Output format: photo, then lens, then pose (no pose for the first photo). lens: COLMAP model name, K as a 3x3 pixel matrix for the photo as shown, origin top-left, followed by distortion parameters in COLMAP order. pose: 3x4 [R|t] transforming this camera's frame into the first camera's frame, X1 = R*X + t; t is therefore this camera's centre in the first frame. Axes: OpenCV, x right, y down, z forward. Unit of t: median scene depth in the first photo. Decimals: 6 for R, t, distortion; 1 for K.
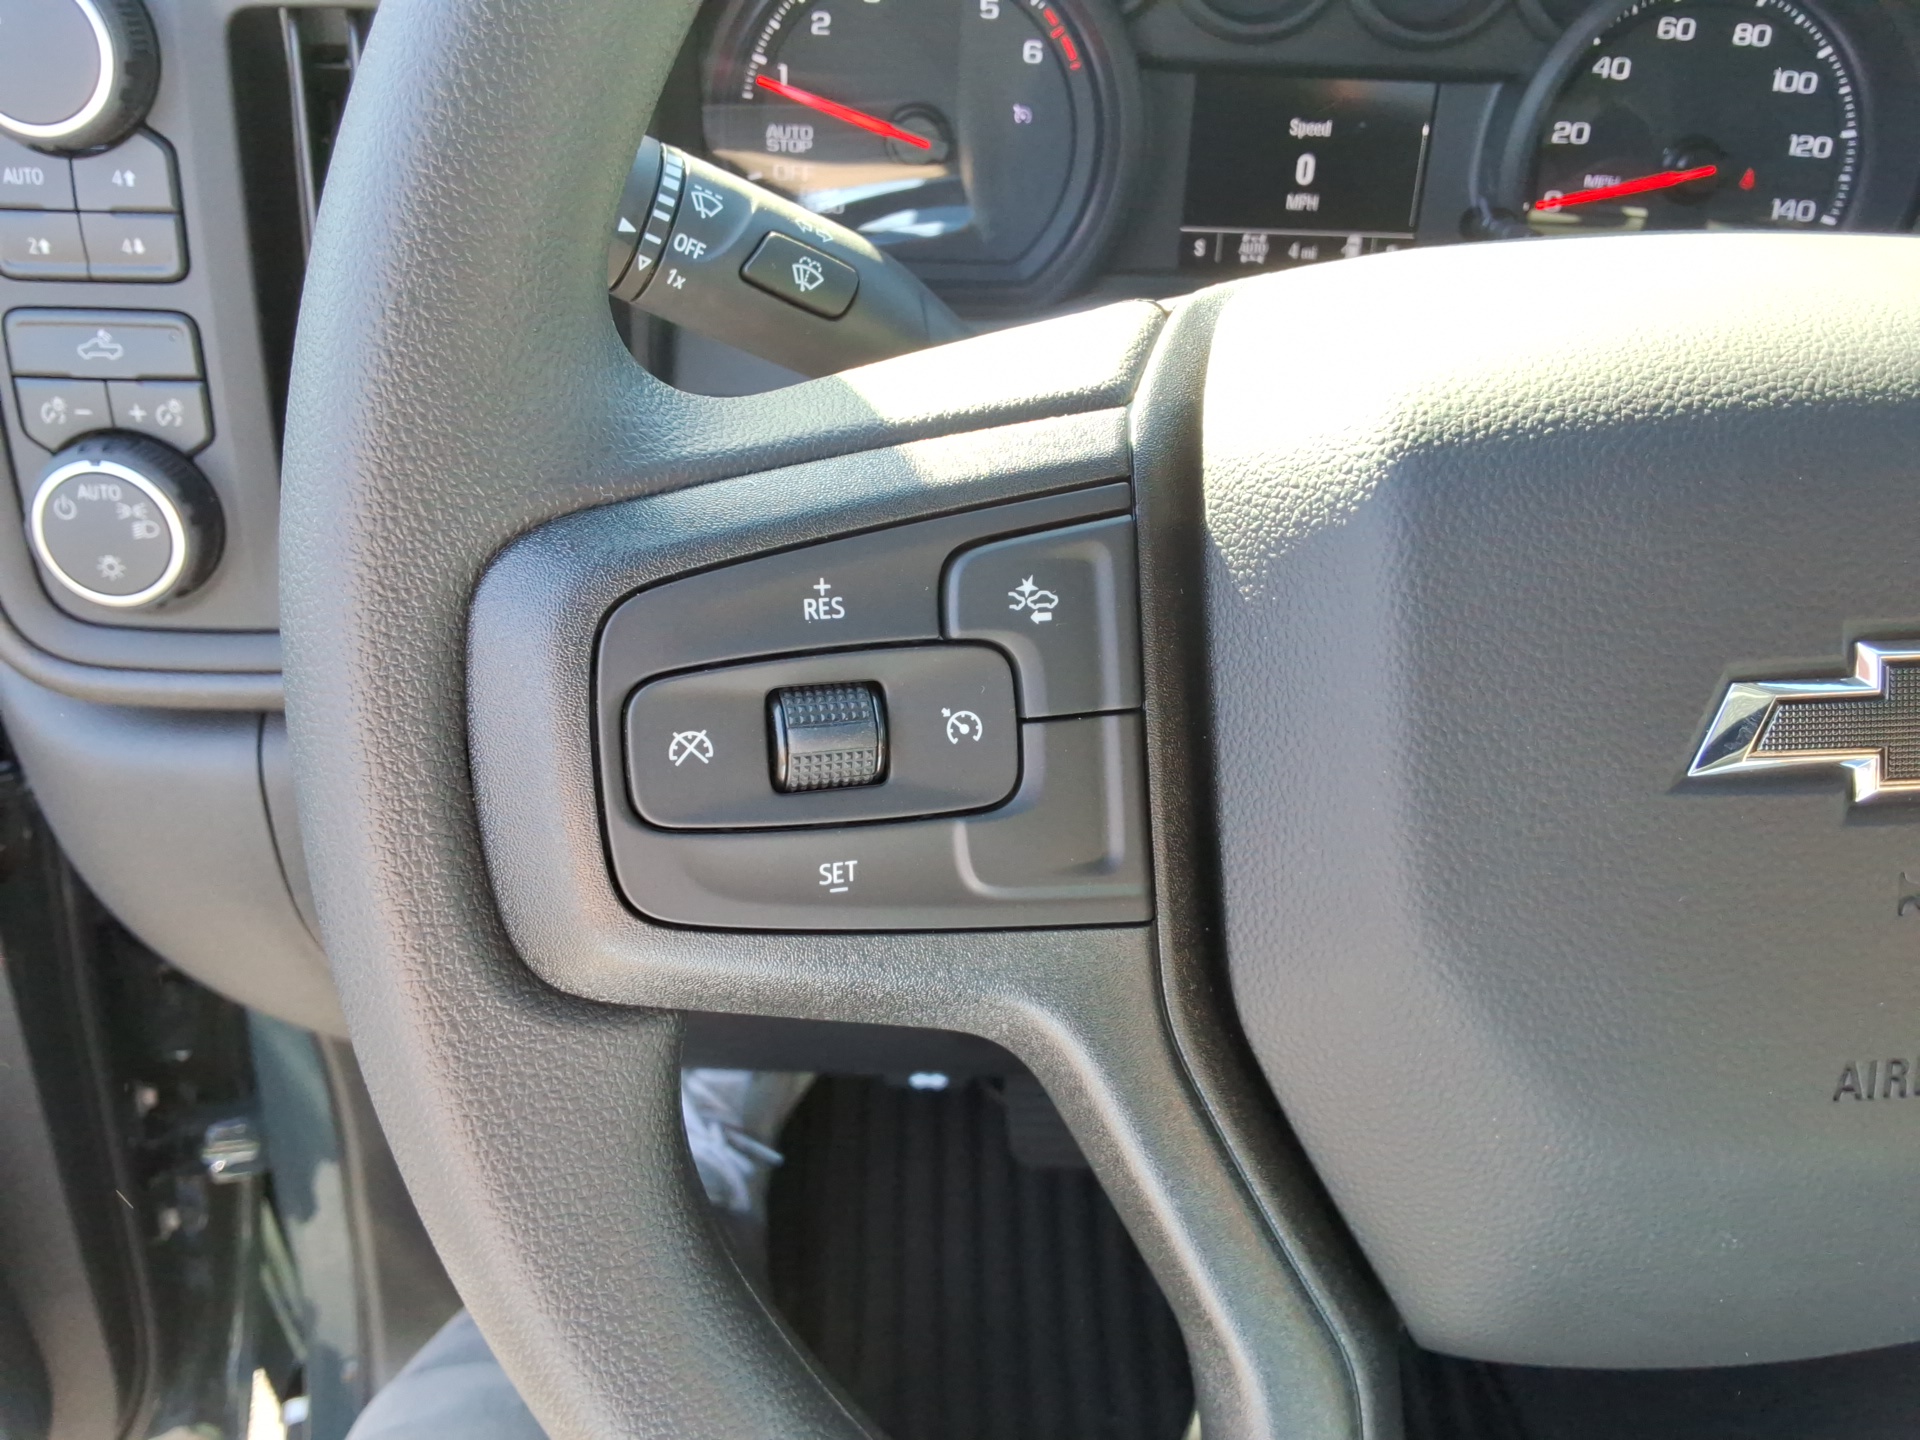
lens RADIAL K [[1587.4, 0, 978.5], [0, 1587.4, 708.0], [0, 0, 1]] dist [0.097521, -0.178145]
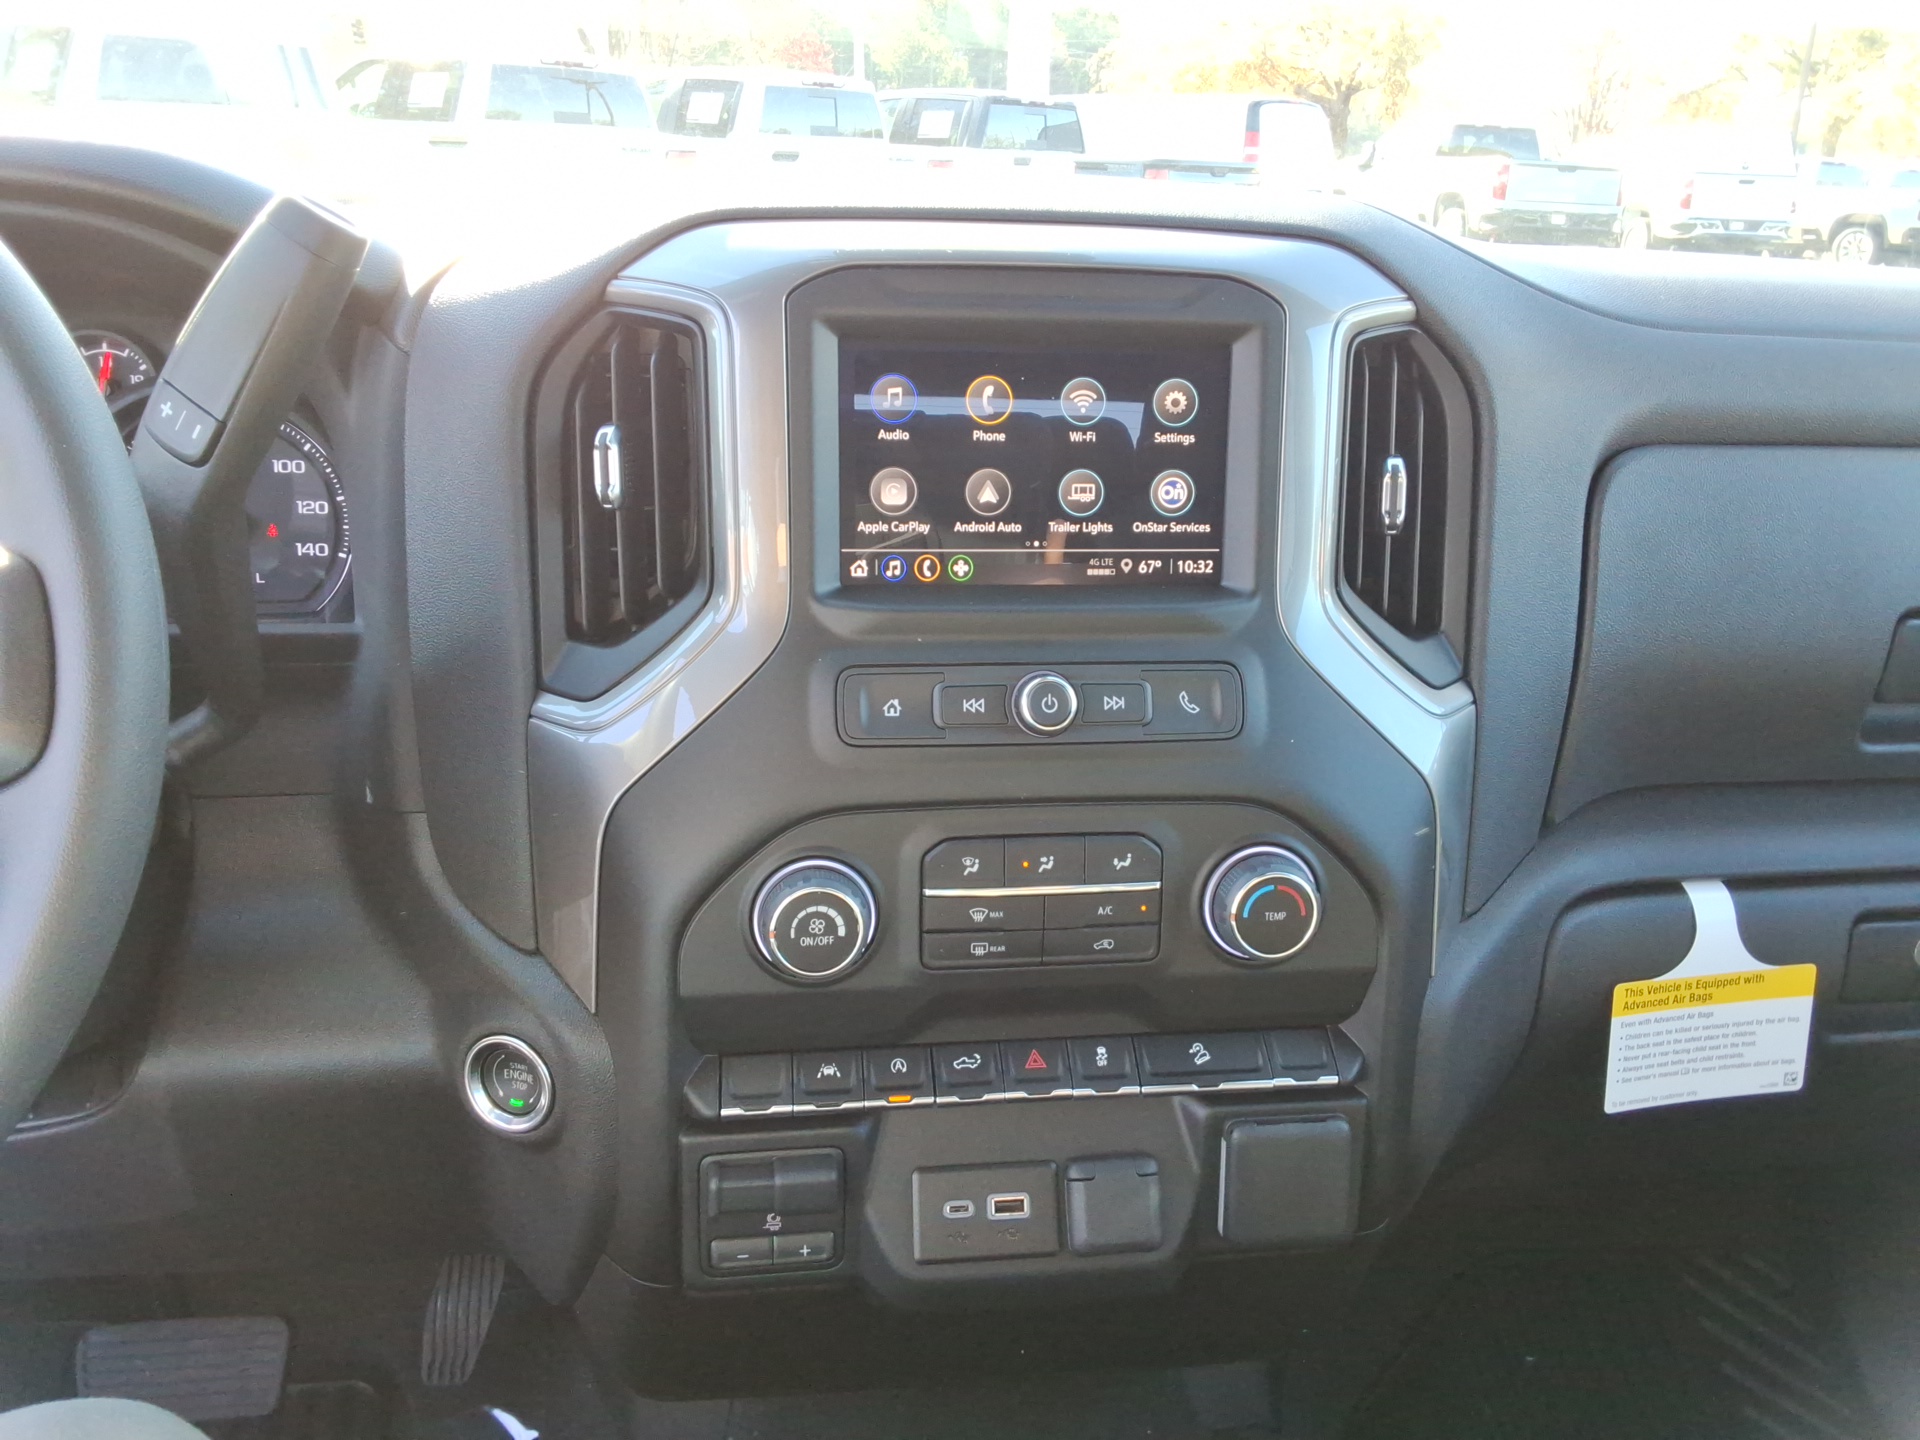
lens RADIAL K [[1549.0, 0, 979.3], [0, 1549.0, 701.6], [0, 0, 1]] dist [0.112327, -0.171215]
pose [[0.992313, -0.047579, 0.114245, 1.219770], [0.076756, 0.960755, -0.266567, 0.330827], [-0.097079, 0.273287, 0.957021, -0.519046]]
